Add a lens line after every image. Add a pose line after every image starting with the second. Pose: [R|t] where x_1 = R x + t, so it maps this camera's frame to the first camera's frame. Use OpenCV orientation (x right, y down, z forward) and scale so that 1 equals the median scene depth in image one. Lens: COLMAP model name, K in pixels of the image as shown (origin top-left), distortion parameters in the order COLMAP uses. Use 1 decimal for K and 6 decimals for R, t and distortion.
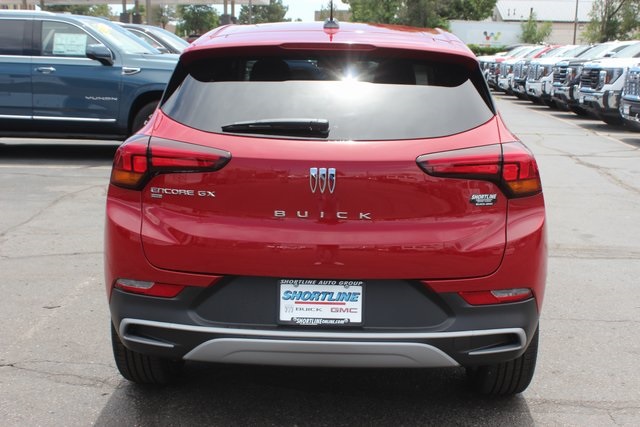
lens RADIAL K [[808.7, 0, 322.6], [0, 808.7, 213.6], [0, 0, 1]] dist [-0.062414, 0.000000]
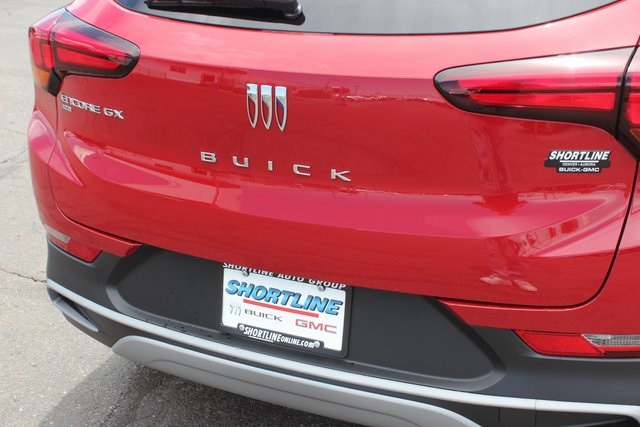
lens RADIAL K [[885.0, 0, 322.9], [0, 885.0, 208.7], [0, 0, 1]] dist [-0.029933, 0.000000]
pose [[0.917577, 0.110250, -0.381966, 0.267165], [-0.037059, 0.980315, 0.193932, -0.088936], [0.395828, -0.163792, 0.903600, 0.435034]]
